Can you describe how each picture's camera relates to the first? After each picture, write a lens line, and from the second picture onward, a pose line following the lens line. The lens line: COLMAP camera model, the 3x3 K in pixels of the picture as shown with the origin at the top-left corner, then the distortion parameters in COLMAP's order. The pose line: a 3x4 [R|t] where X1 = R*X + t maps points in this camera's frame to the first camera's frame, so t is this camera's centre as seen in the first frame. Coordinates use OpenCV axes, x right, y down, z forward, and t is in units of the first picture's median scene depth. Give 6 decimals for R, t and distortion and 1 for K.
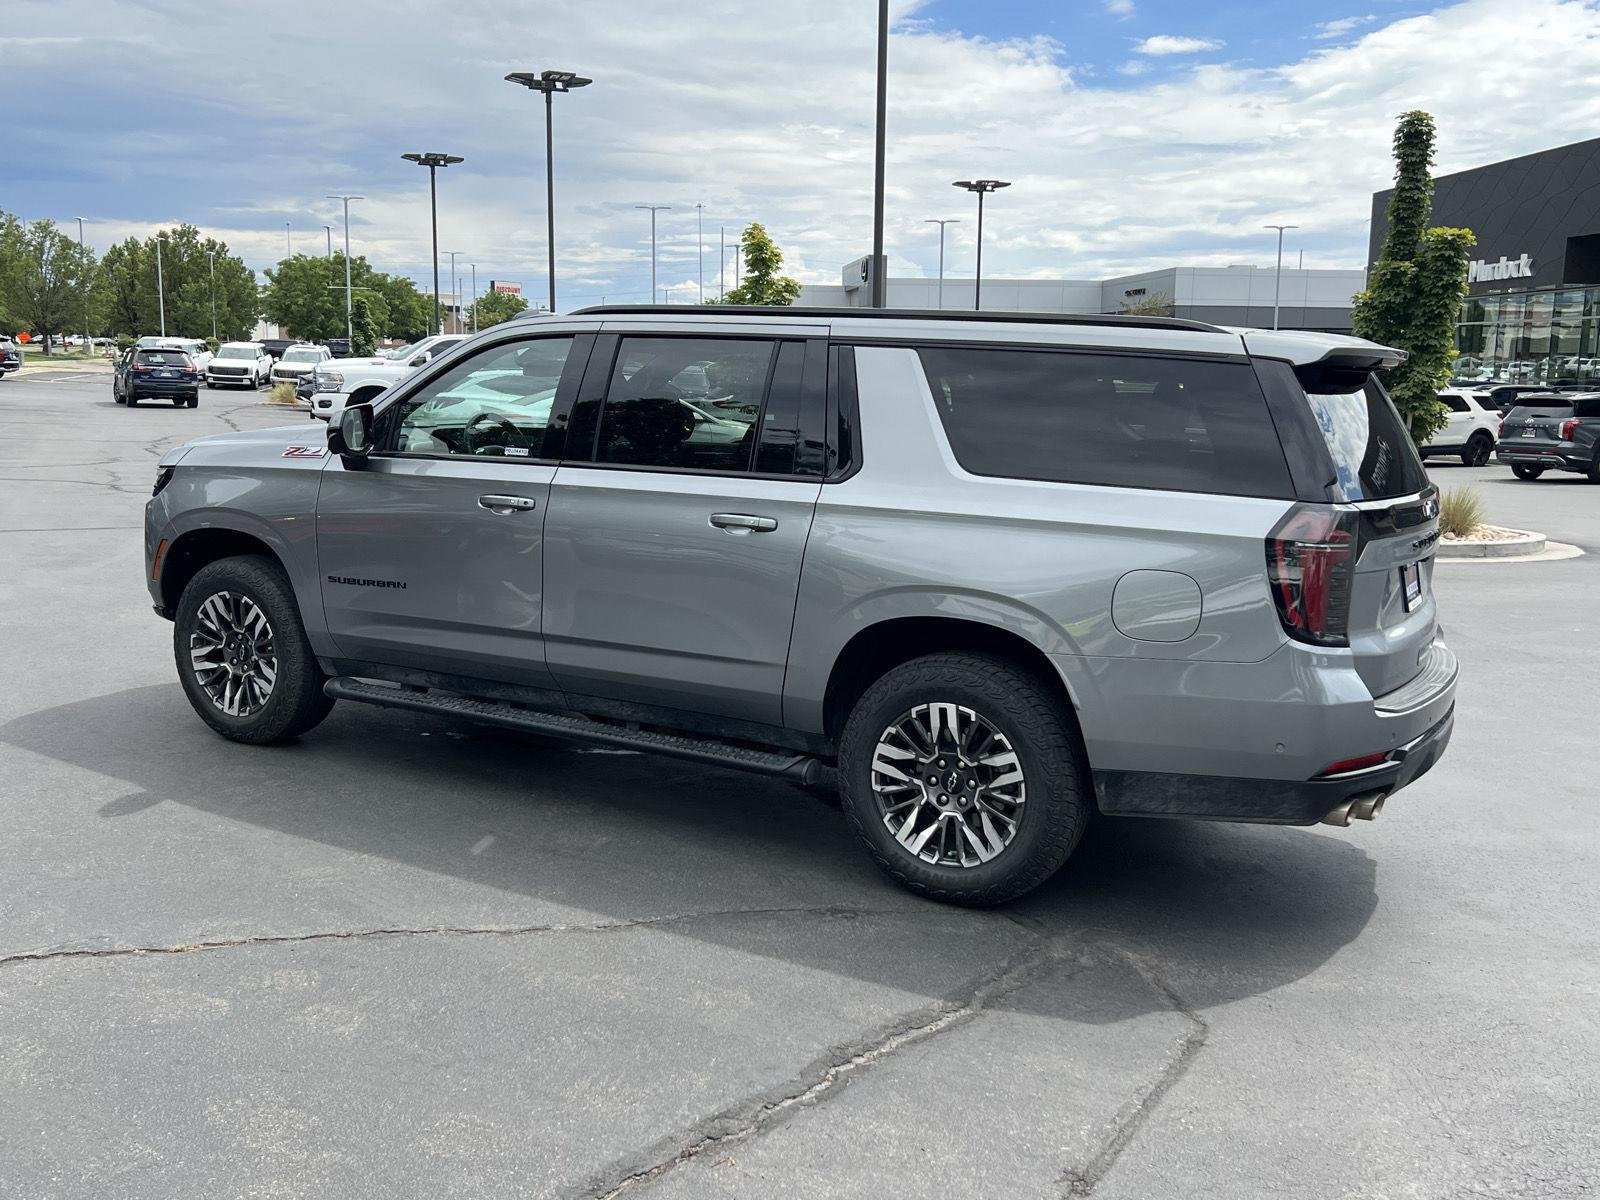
lens RADIAL K [[1539.3, 0, 784.4], [0, 1539.3, 602.7], [0, 0, 1]] dist [0.089828, -0.184383]
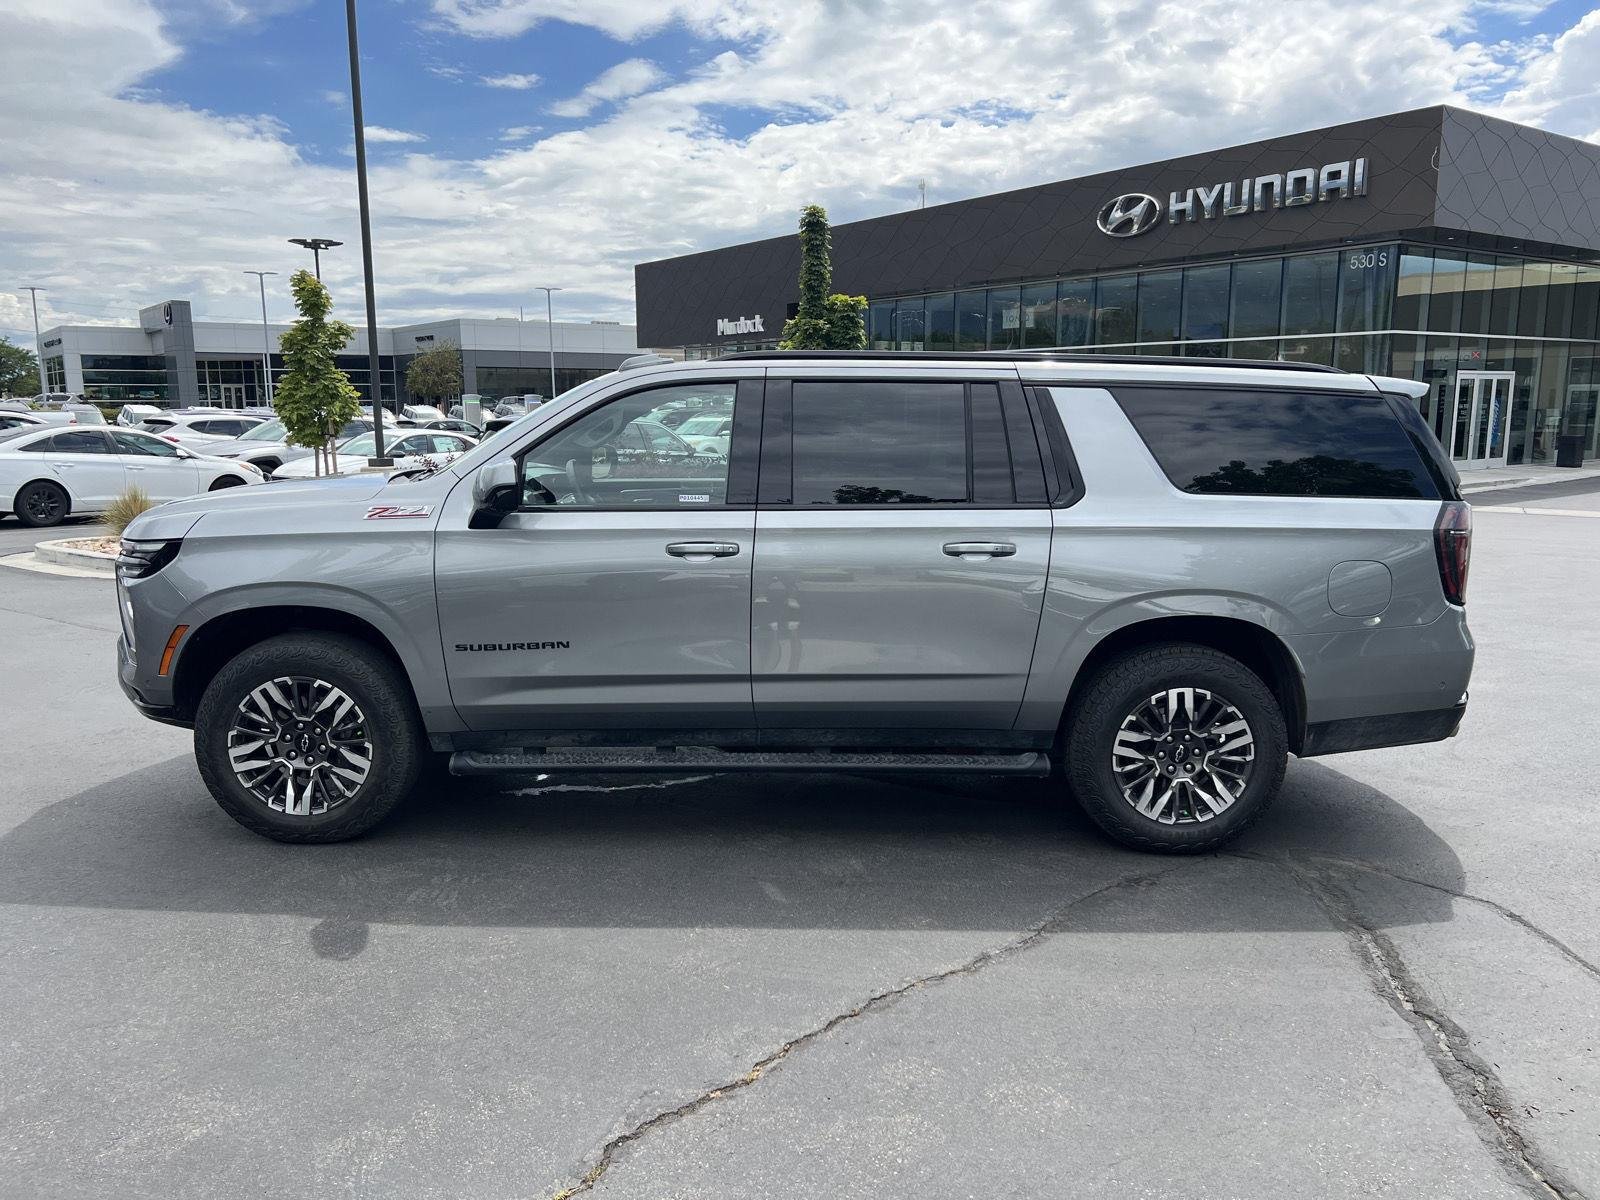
lens RADIAL K [[1233.0, 0, 800.0], [0, 1233.0, 600.0], [0, 0, 1]] dist [0.071488, -0.103723]
pose [[0.852931, -0.100434, 0.512271, -0.560762], [0.095547, 0.994776, 0.035946, -0.057432], [-0.513205, 0.018286, 0.858071, 0.296795]]
